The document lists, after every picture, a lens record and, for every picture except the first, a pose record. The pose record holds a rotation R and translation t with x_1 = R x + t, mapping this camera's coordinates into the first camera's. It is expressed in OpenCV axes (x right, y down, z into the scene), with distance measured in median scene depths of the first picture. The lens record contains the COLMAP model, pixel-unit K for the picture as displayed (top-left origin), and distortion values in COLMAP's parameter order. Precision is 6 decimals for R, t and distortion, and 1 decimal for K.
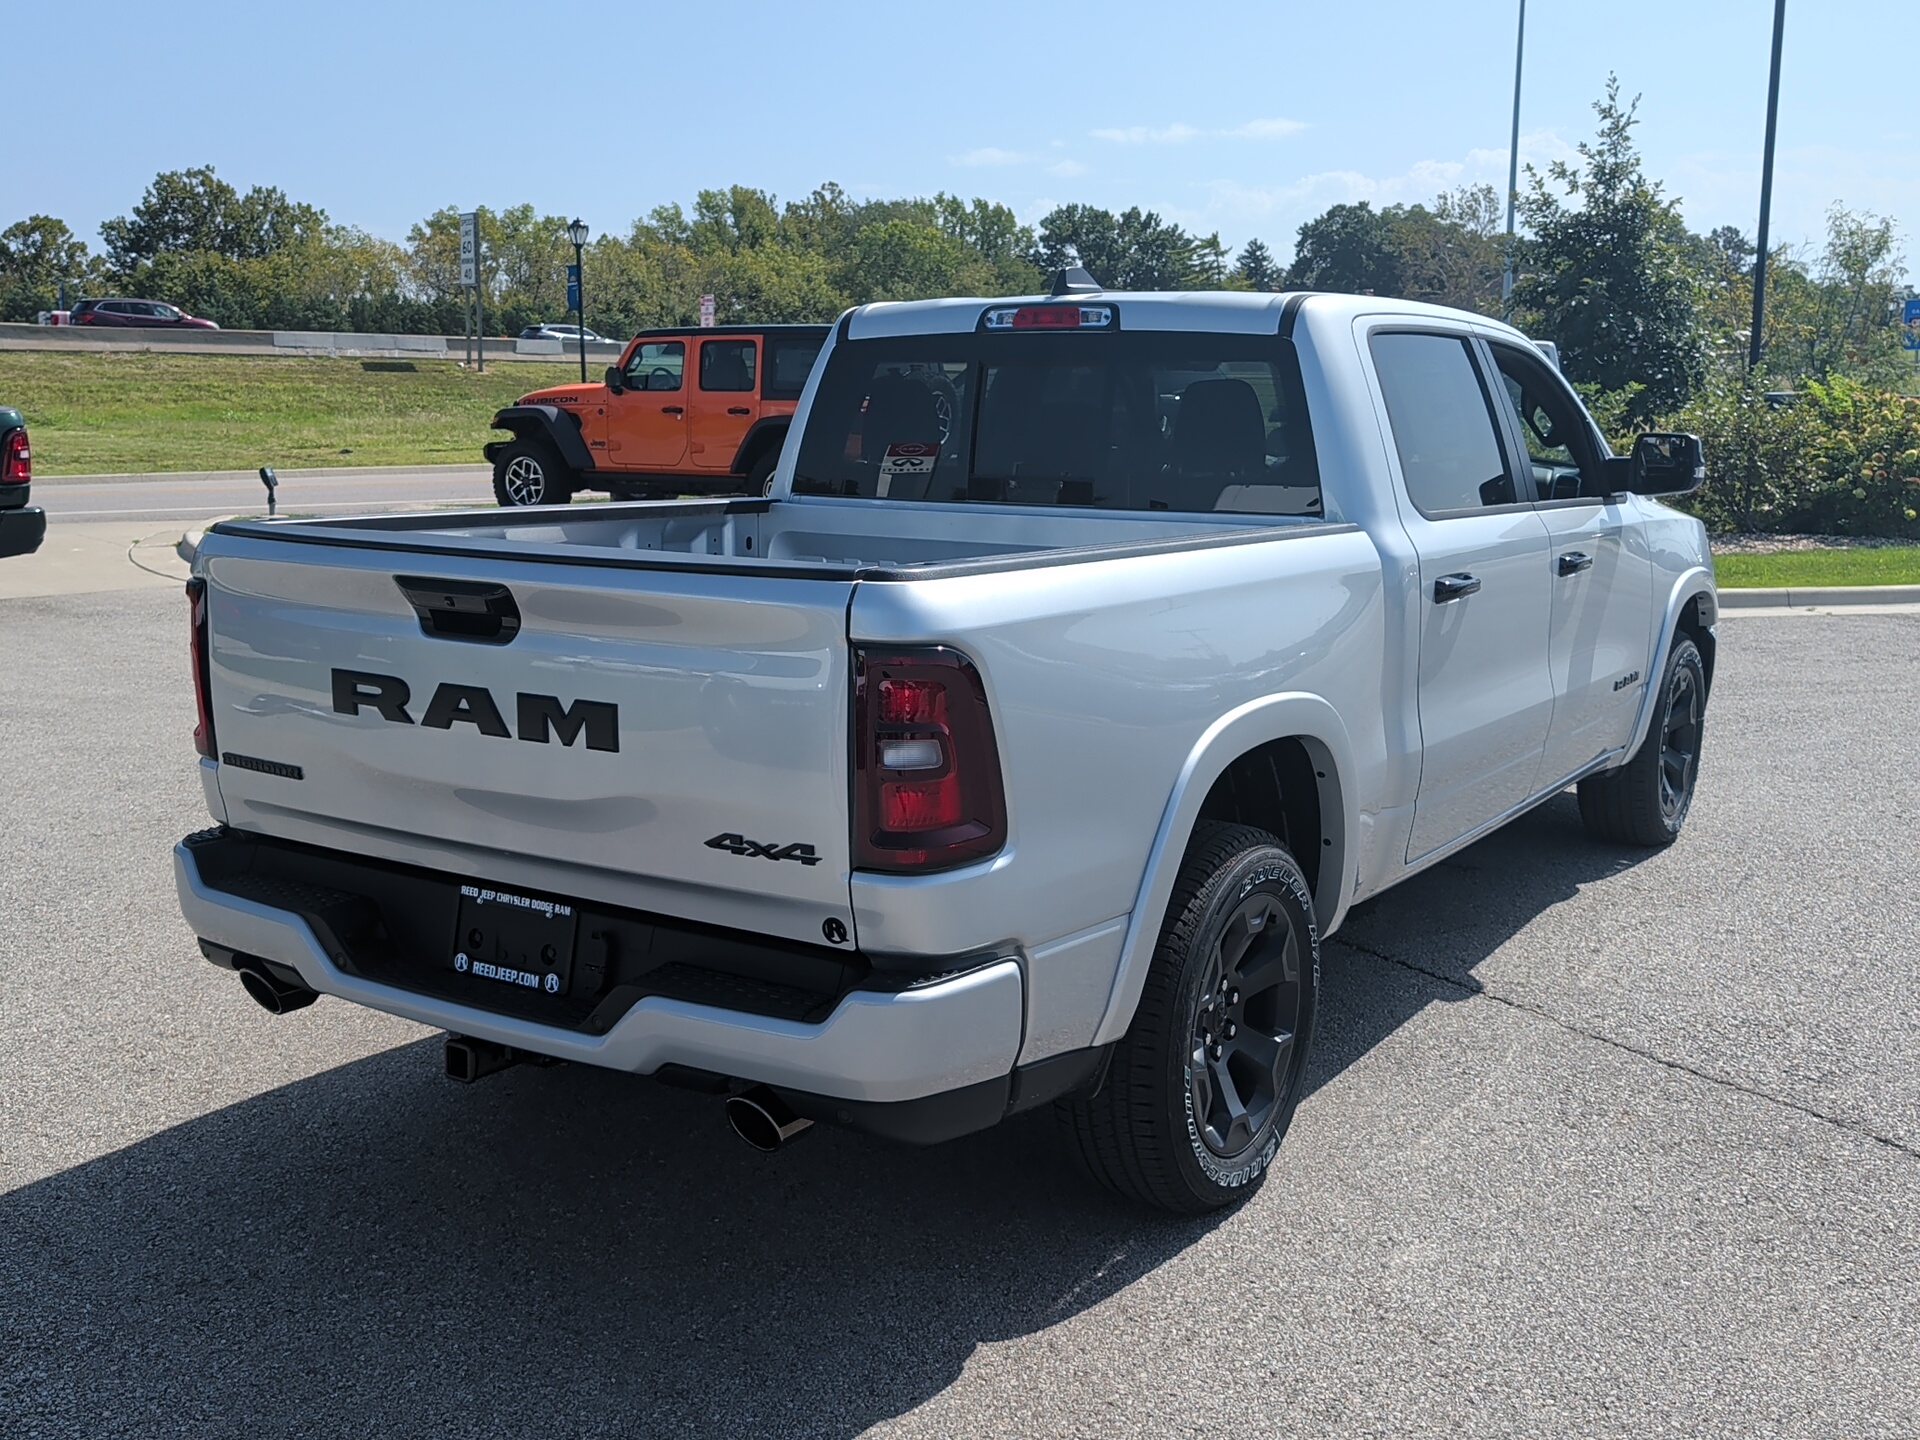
lens RADIAL K [[1921.8, 0, 965.5], [0, 1921.8, 714.5], [0, 0, 1]] dist [-0.009263, -0.008300]
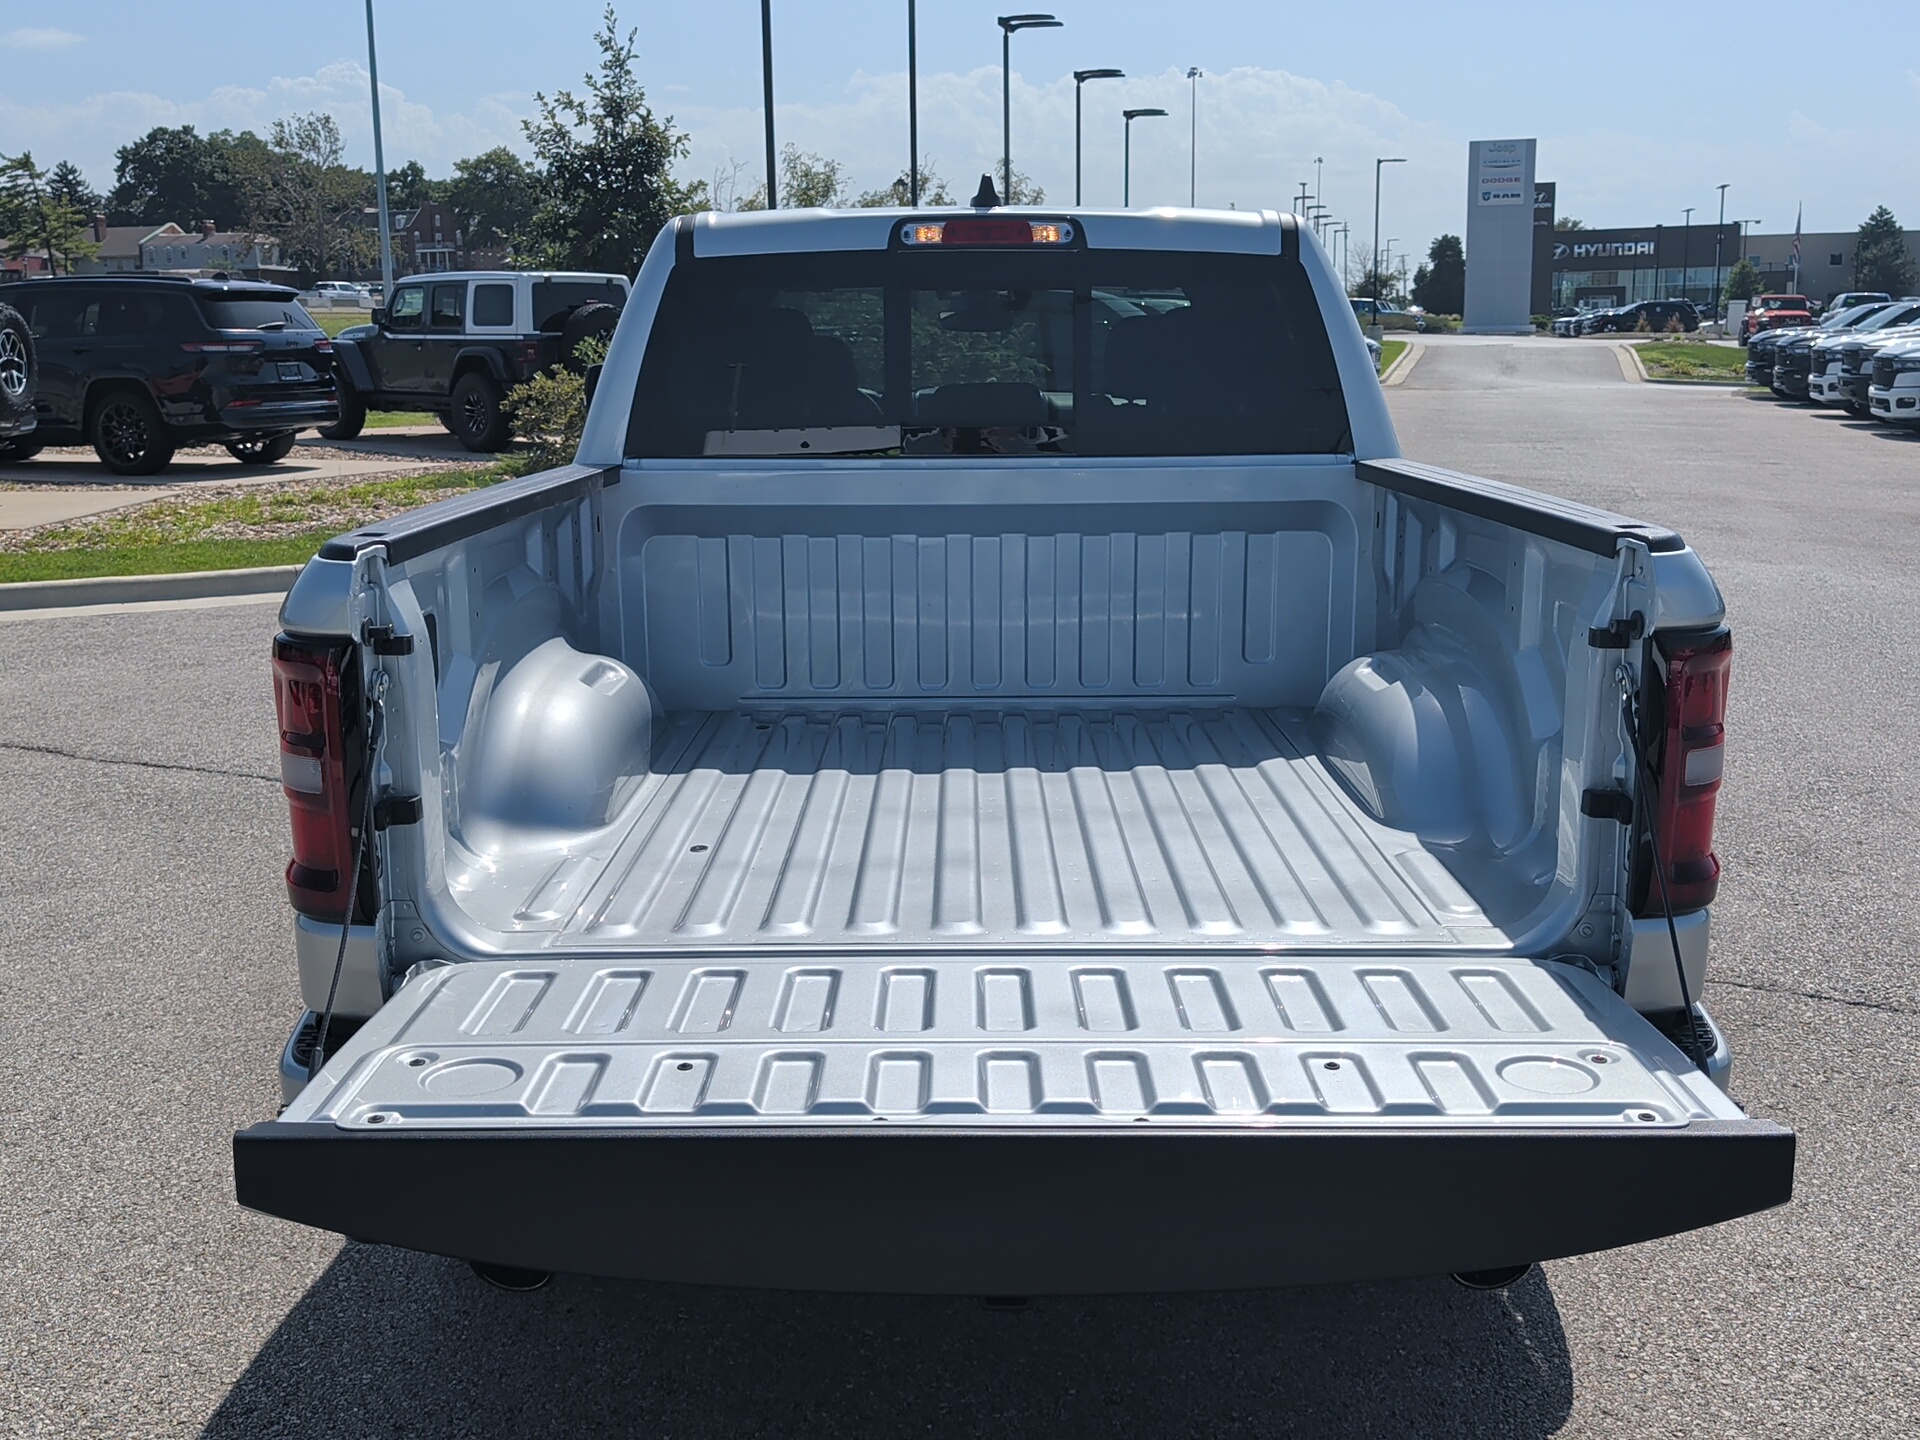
lens RADIAL K [[1904.9, 0, 966.1], [0, 1904.9, 728.2], [0, 0, 1]] dist [-0.000895, 0.018246]
pose [[0.838232, -0.120454, 0.531843, -0.081978], [0.098767, 0.992704, 0.069167, -0.009379], [-0.536294, -0.005450, 0.844013, 0.056106]]
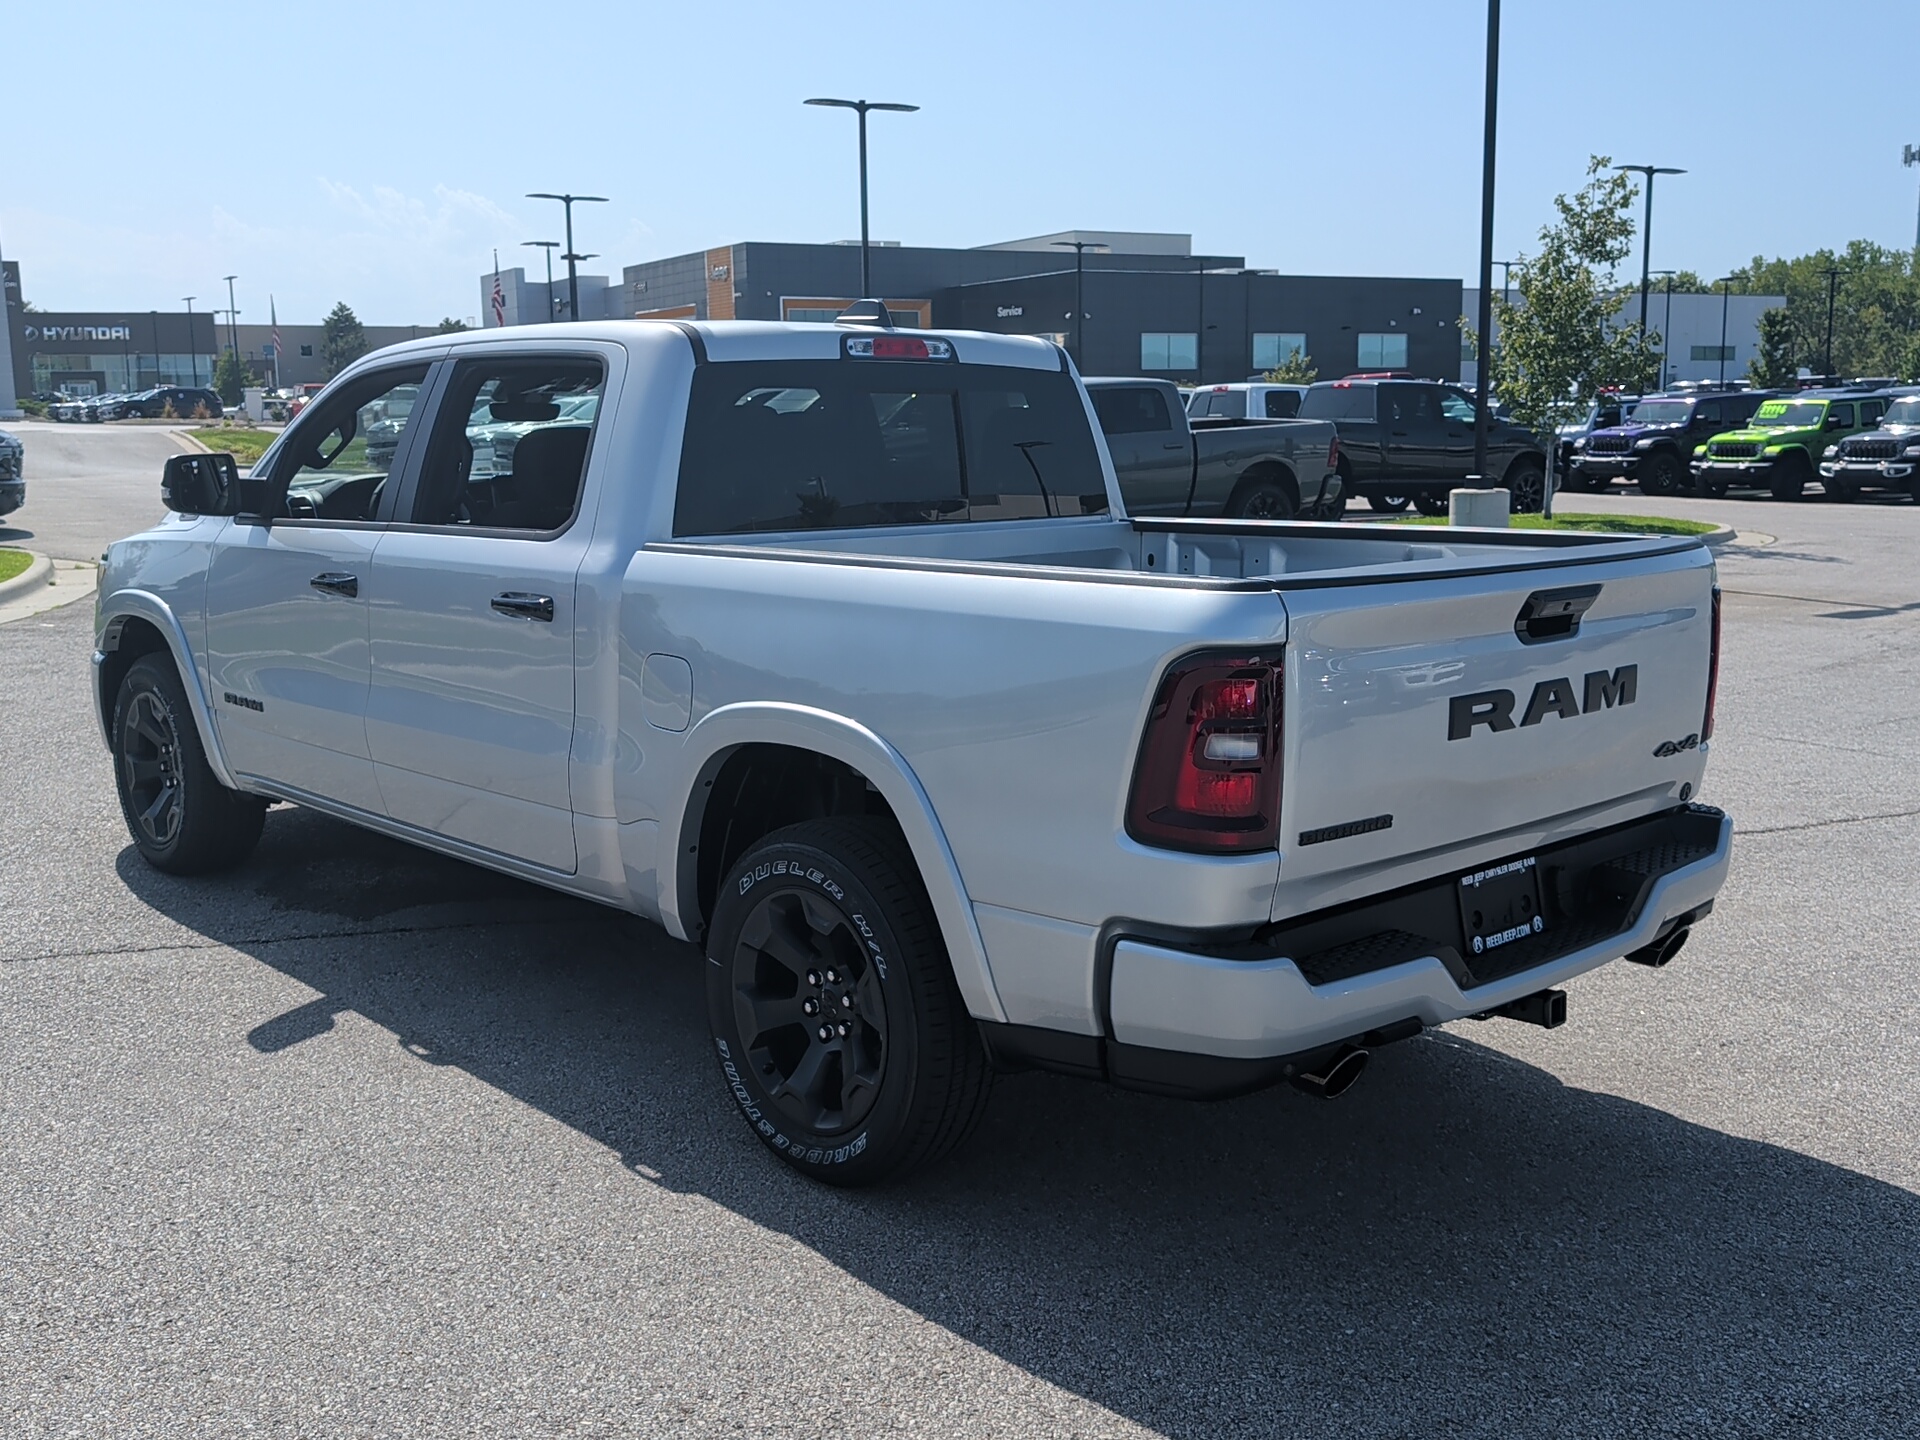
lens RADIAL K [[1904.9, 0, 966.1], [0, 1904.9, 728.2], [0, 0, 1]] dist [-0.000895, 0.018246]
pose [[0.230786, -0.163318, 0.959200, -0.185678], [0.160149, 0.978744, 0.128114, -0.024409], [-0.959734, 0.124048, 0.252035, 0.136112]]
